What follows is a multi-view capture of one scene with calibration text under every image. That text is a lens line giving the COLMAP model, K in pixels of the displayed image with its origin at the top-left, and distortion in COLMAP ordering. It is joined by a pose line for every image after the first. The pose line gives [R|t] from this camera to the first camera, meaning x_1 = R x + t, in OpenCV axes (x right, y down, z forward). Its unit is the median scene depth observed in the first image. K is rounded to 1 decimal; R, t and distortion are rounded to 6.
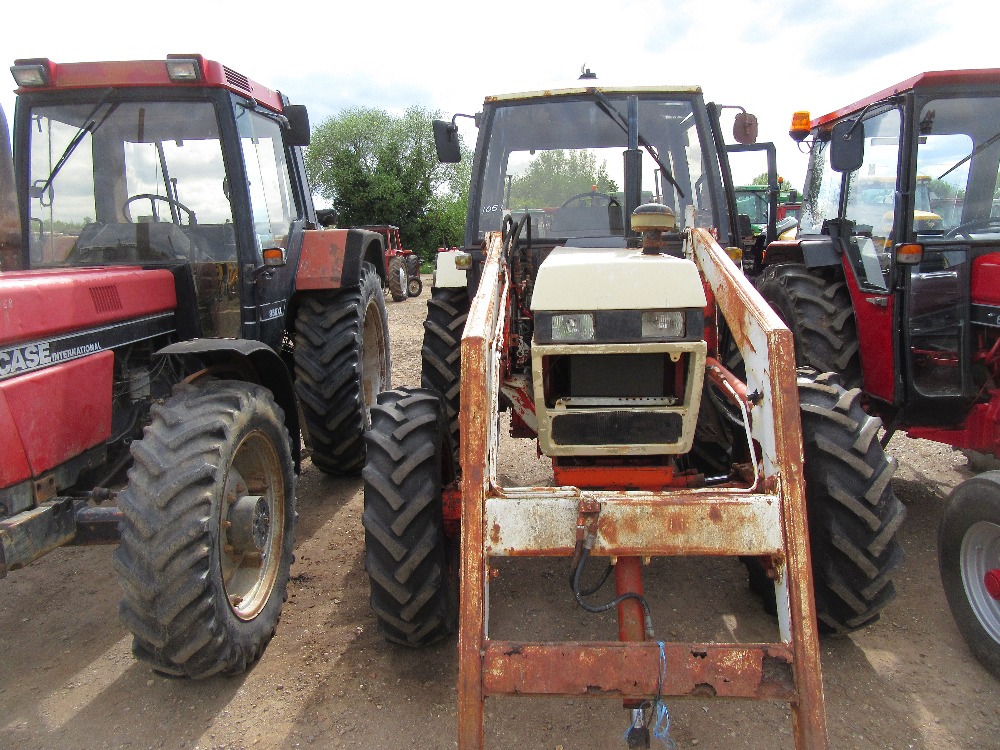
lens RADIAL K [[723.4, 0, 500.0], [0, 723.4, 375.0], [0, 0, 1]] dist [-0.020479, 0.002477]
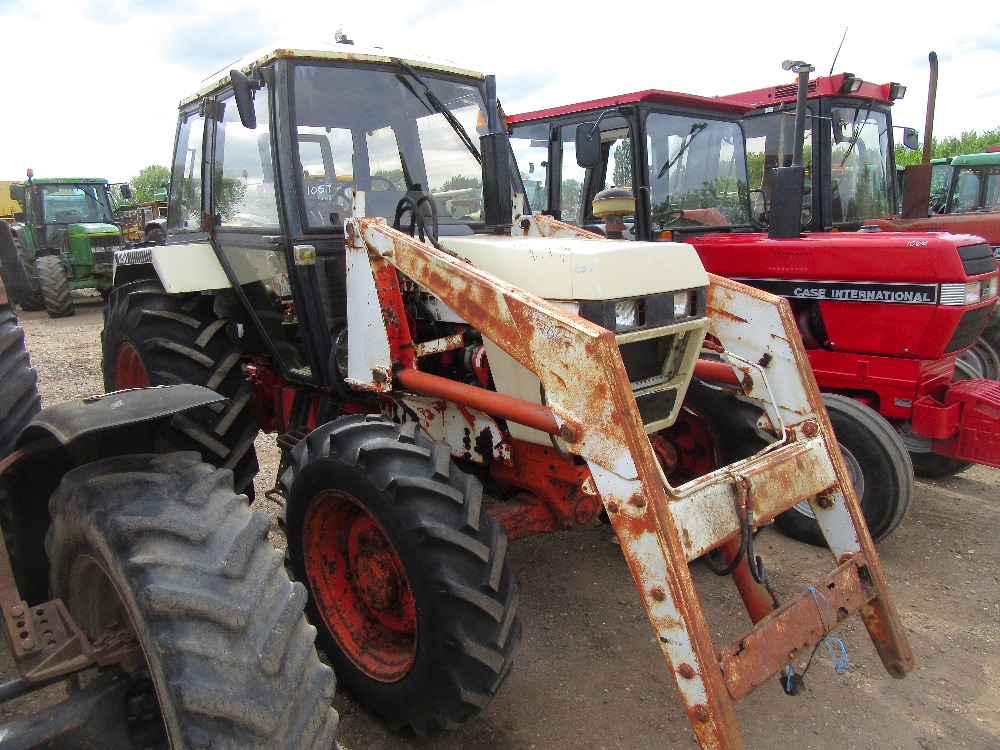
lens RADIAL K [[723.4, 0, 500.0], [0, 723.4, 375.0], [0, 0, 1]] dist [-0.020479, 0.002477]
pose [[0.719033, -0.139269, 0.680879, -0.750772], [0.134575, 0.989074, 0.060193, -0.073980], [-0.681822, 0.048348, 0.729918, 0.459282]]
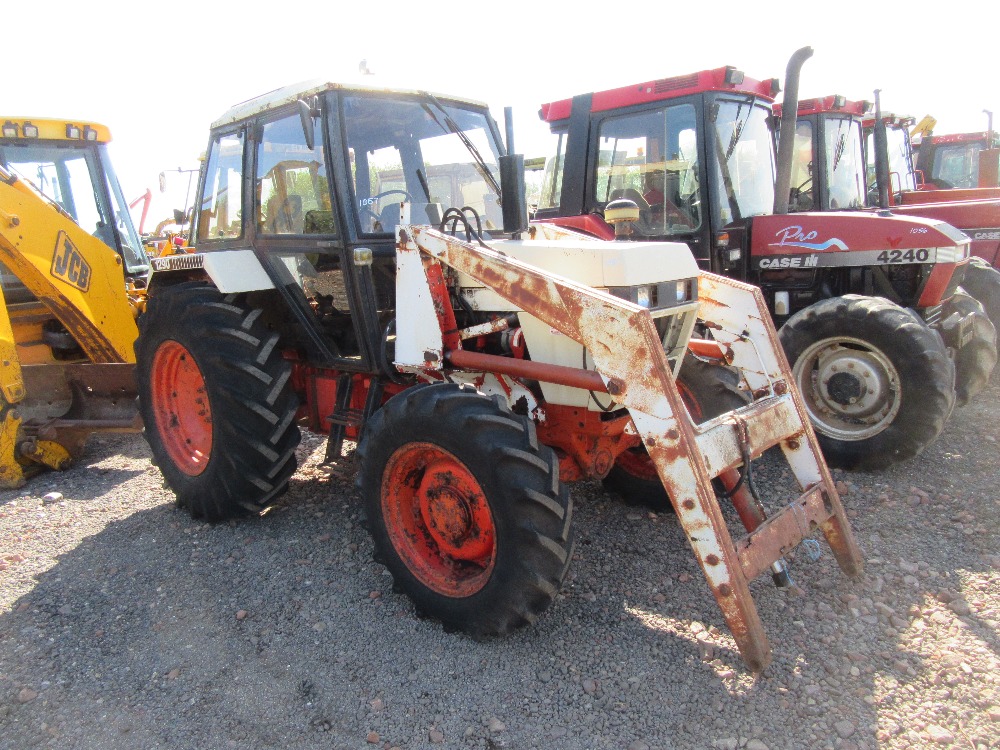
lens RADIAL K [[706.9, 0, 500.0], [0, 706.9, 375.0], [0, 0, 1]] dist [-0.033022, -0.001151]
pose [[0.648596, -0.147088, 0.746785, -1.072007], [0.151881, 0.986429, 0.062377, -0.055634], [-0.745825, 0.072965, 0.662134, 0.439274]]
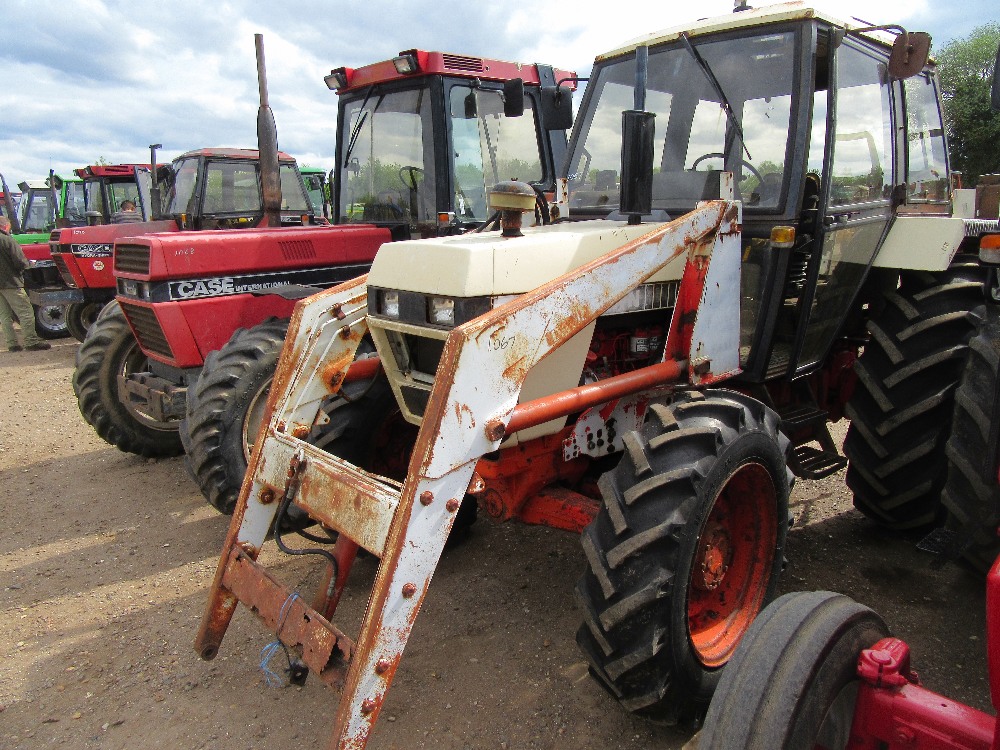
lens RADIAL K [[723.4, 0, 500.0], [0, 723.4, 375.0], [0, 0, 1]] dist [-0.020479, 0.002477]
pose [[0.713955, 0.171231, -0.678931, 1.043495], [-0.120273, 0.985216, 0.122000, -0.123888], [0.689784, -0.005446, 0.723995, 0.378867]]
